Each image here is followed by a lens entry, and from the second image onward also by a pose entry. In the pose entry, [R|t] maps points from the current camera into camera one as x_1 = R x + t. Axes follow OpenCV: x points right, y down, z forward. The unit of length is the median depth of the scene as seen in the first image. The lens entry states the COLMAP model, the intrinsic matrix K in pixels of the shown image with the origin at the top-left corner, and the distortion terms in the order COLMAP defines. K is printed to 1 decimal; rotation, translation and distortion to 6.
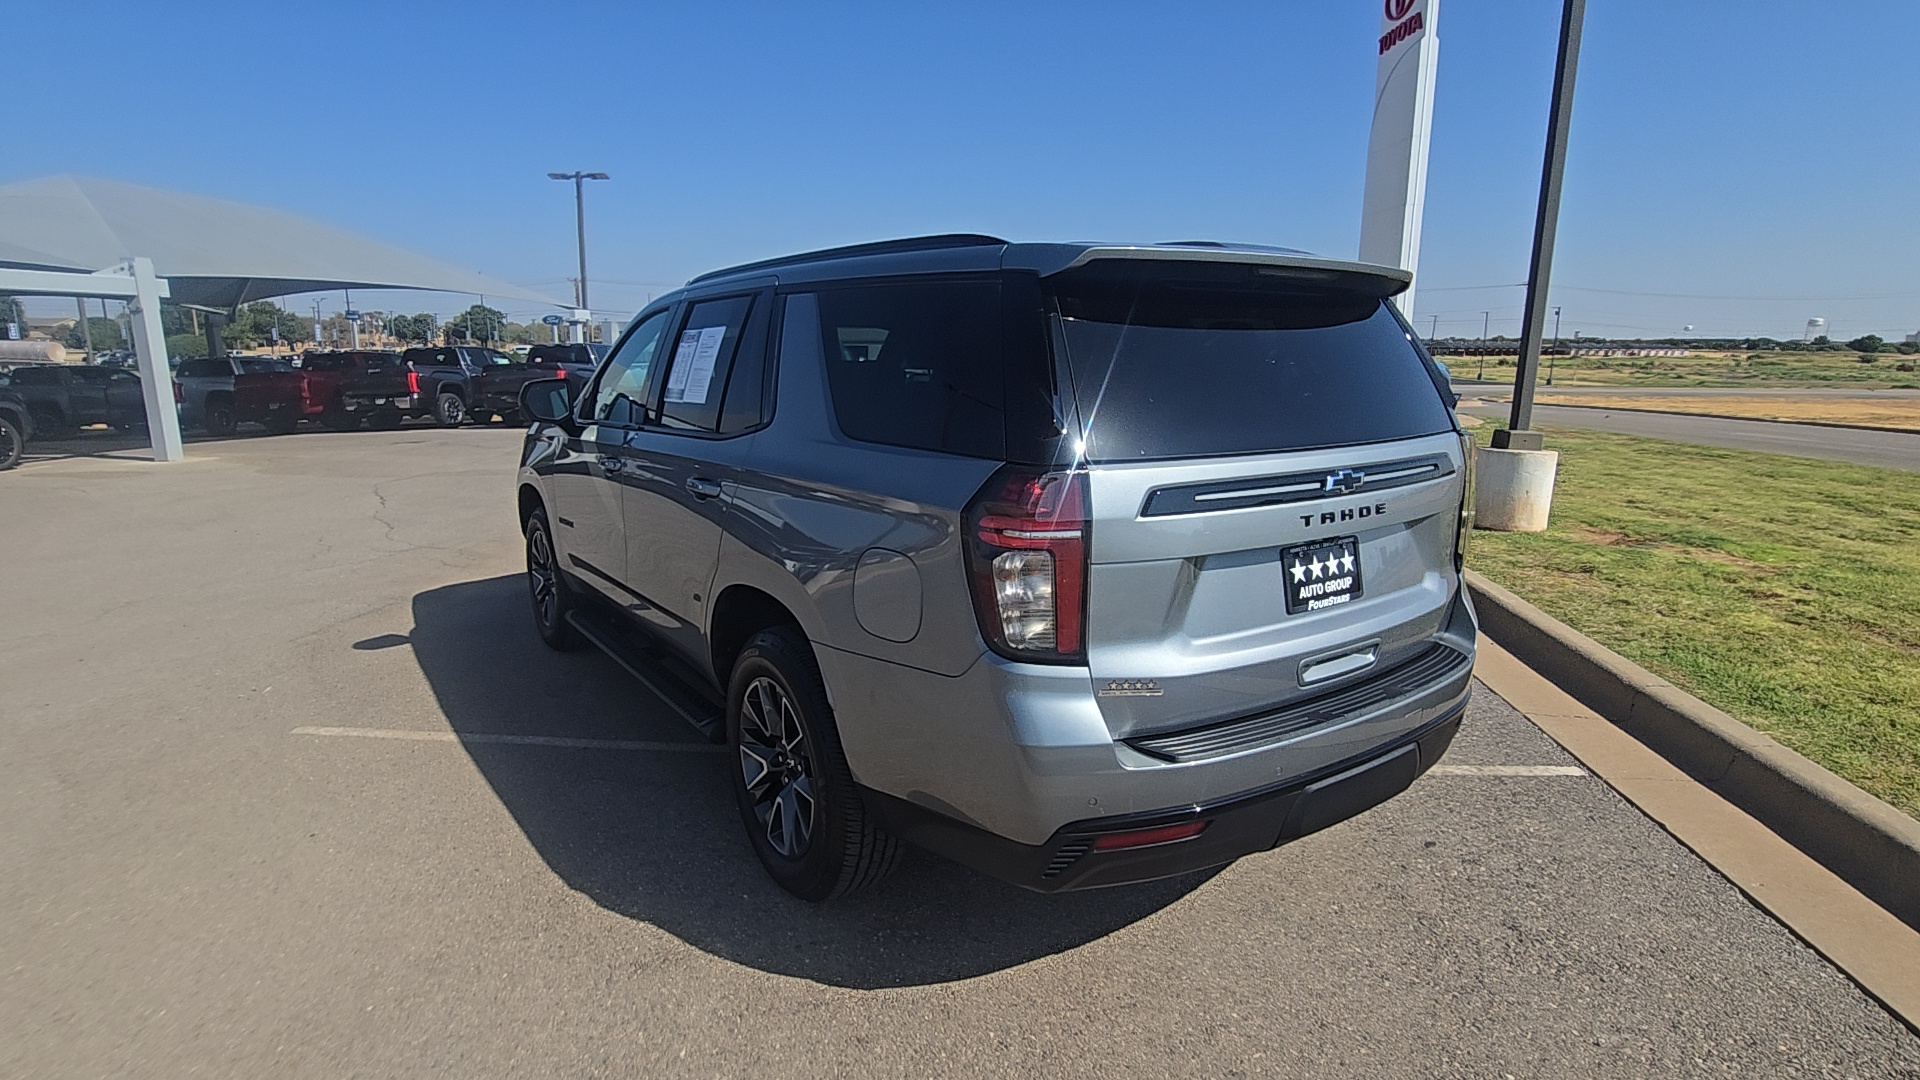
lens RADIAL K [[967.6, 0, 958.8], [0, 967.6, 545.0], [0, 0, 1]] dist [-0.000072, -0.000271]
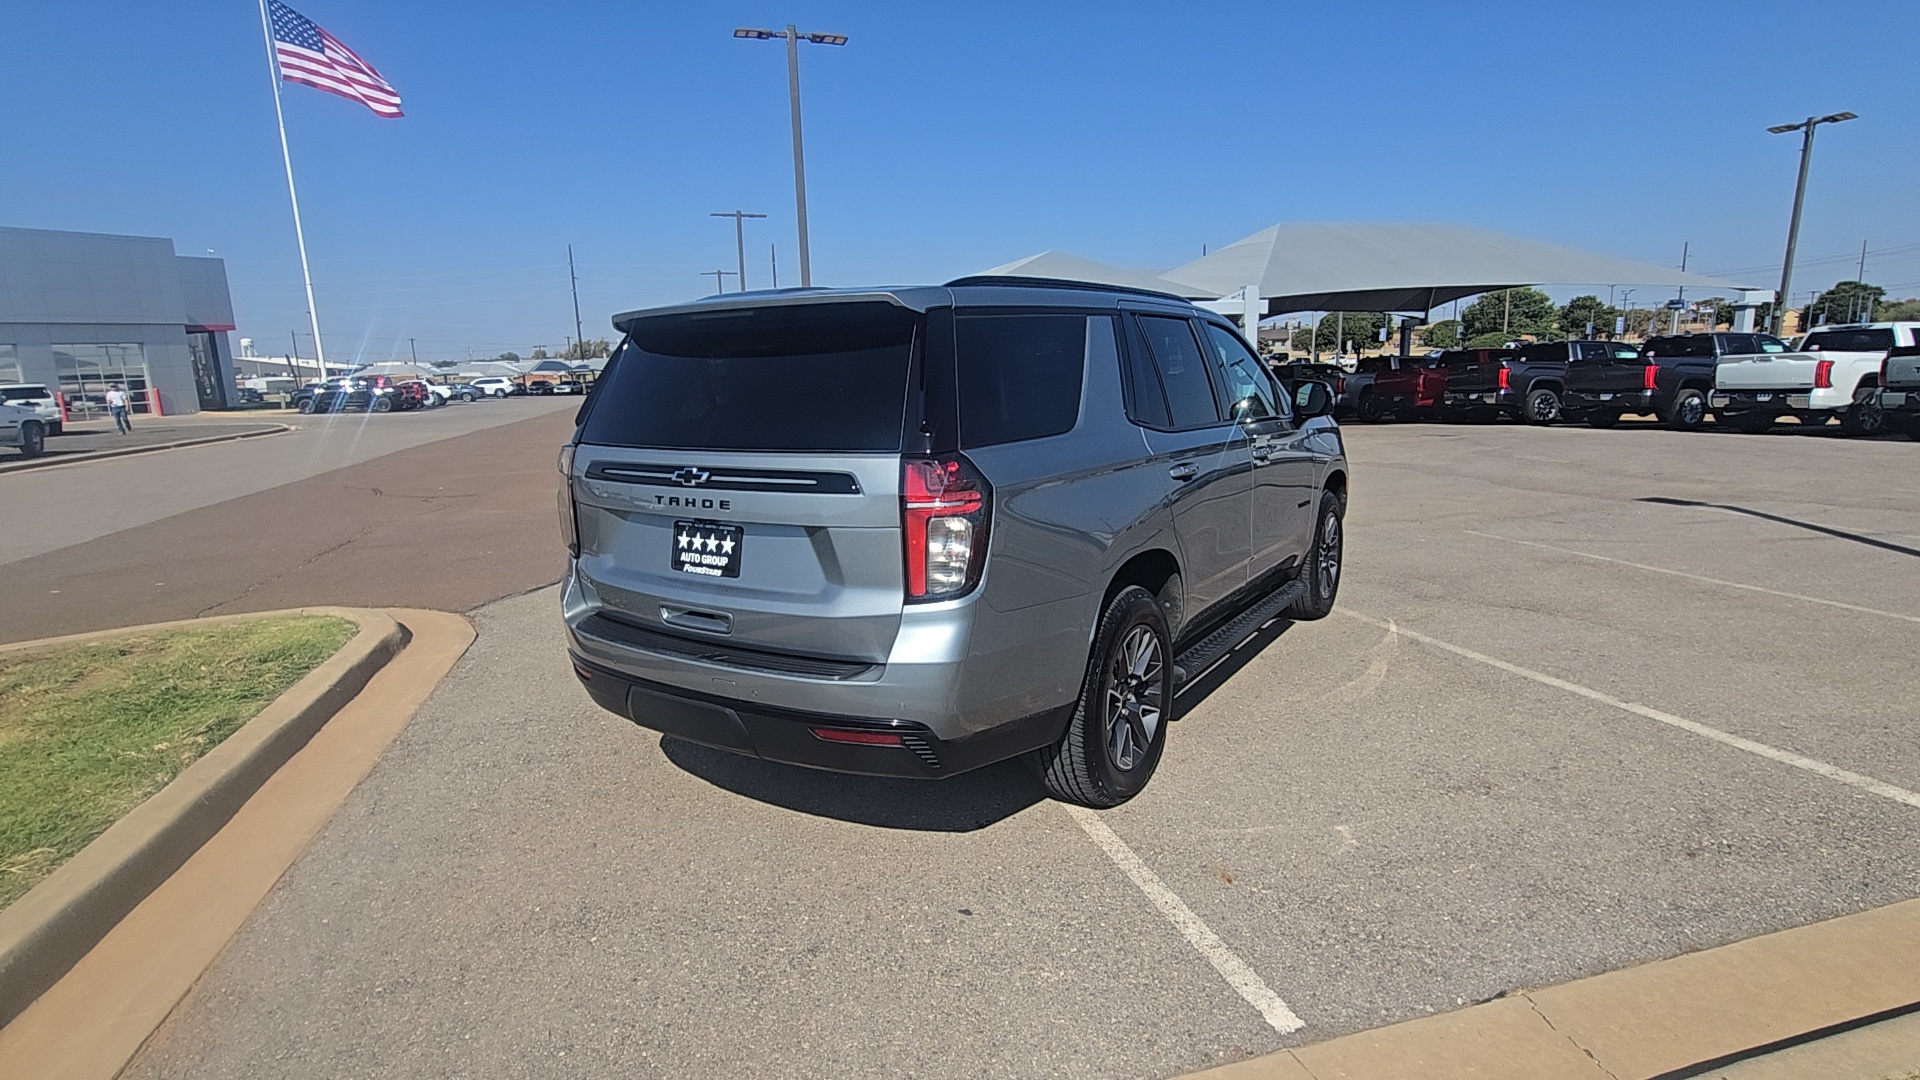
lens RADIAL K [[967.6, 0, 950.9], [0, 967.6, 544.0], [0, 0, 1]] dist [-0.000072, -0.000271]
pose [[0.365610, 0.161622, -0.916628, 1.663341], [-0.155801, 0.981541, 0.110924, -0.168463], [0.917636, 0.102257, 0.384042, 0.799248]]
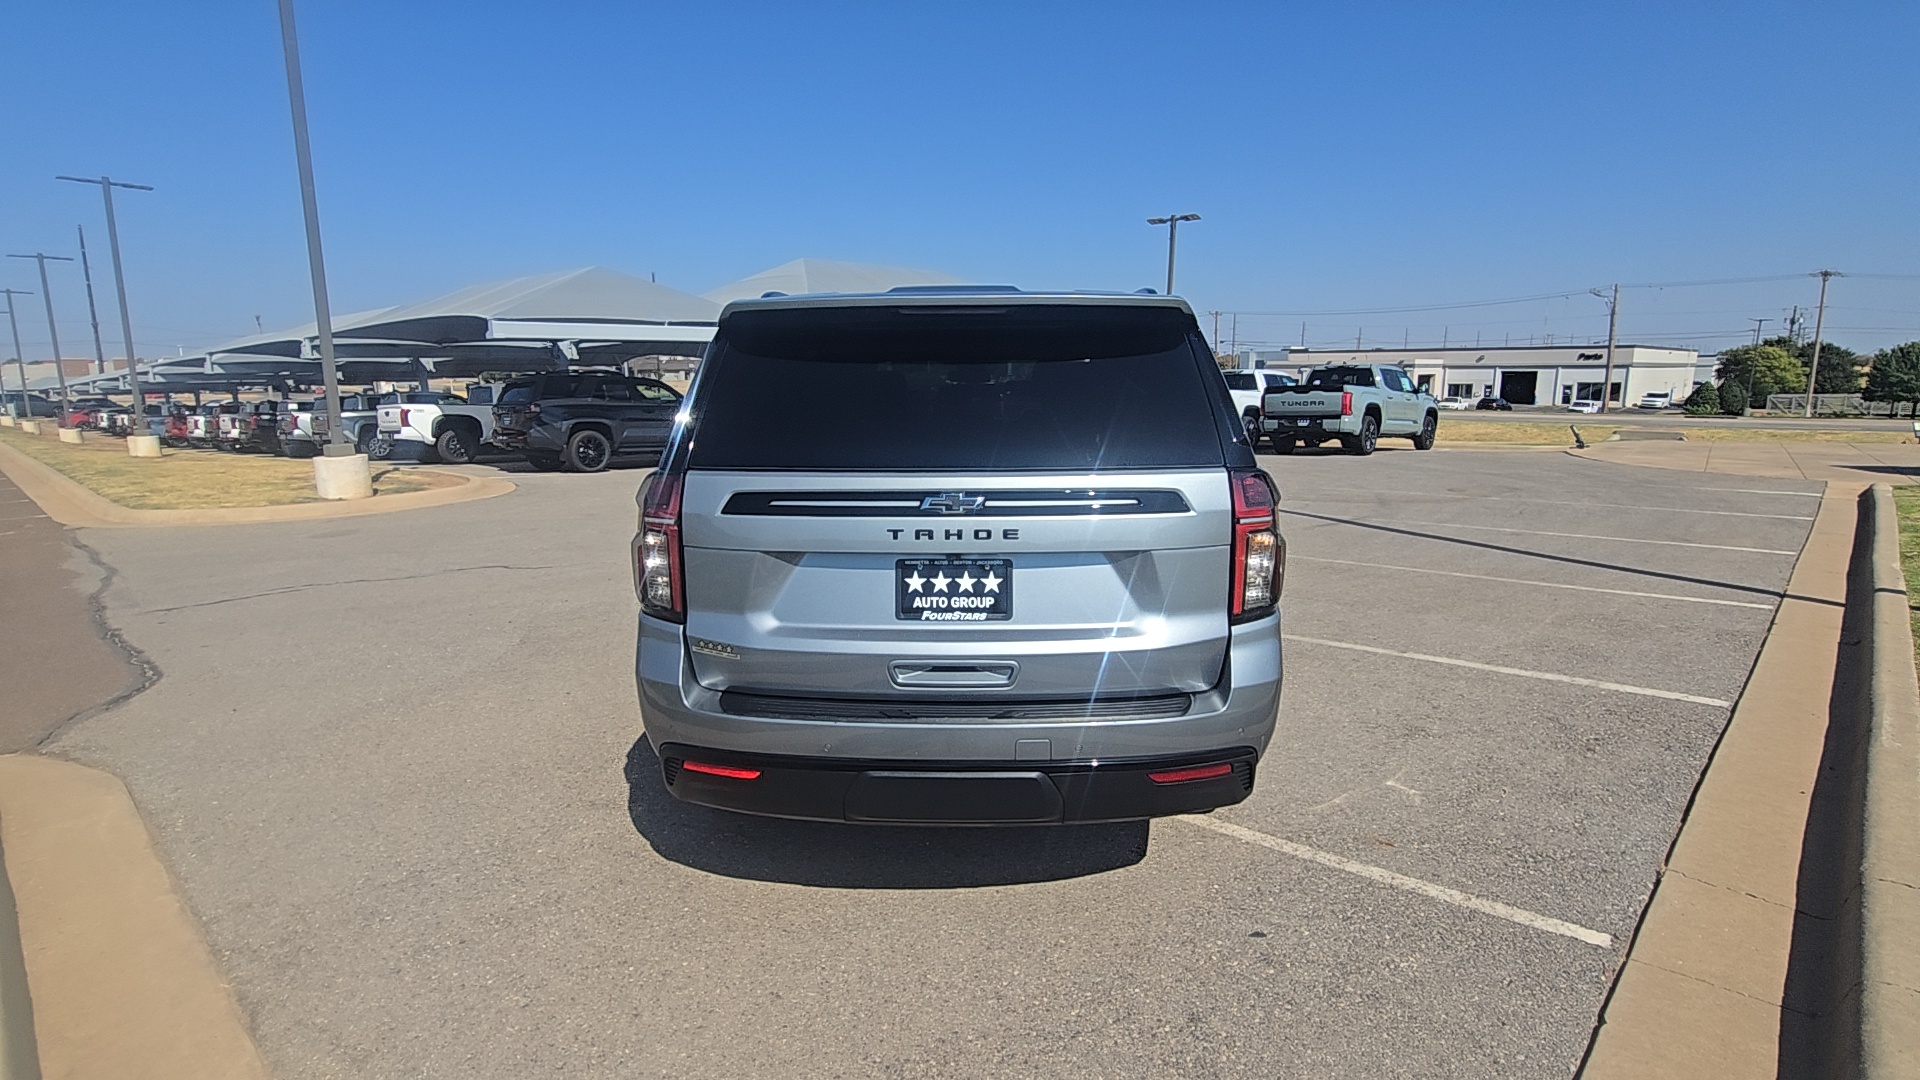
lens RADIAL K [[967.6, 0, 953.2], [0, 967.6, 548.5], [0, 0, 1]] dist [-0.000072, -0.000271]
pose [[0.799078, 0.097518, -0.593267, 1.000007], [-0.112881, 0.993545, 0.011274, -0.027074], [0.590536, 0.057960, 0.804927, 0.135330]]
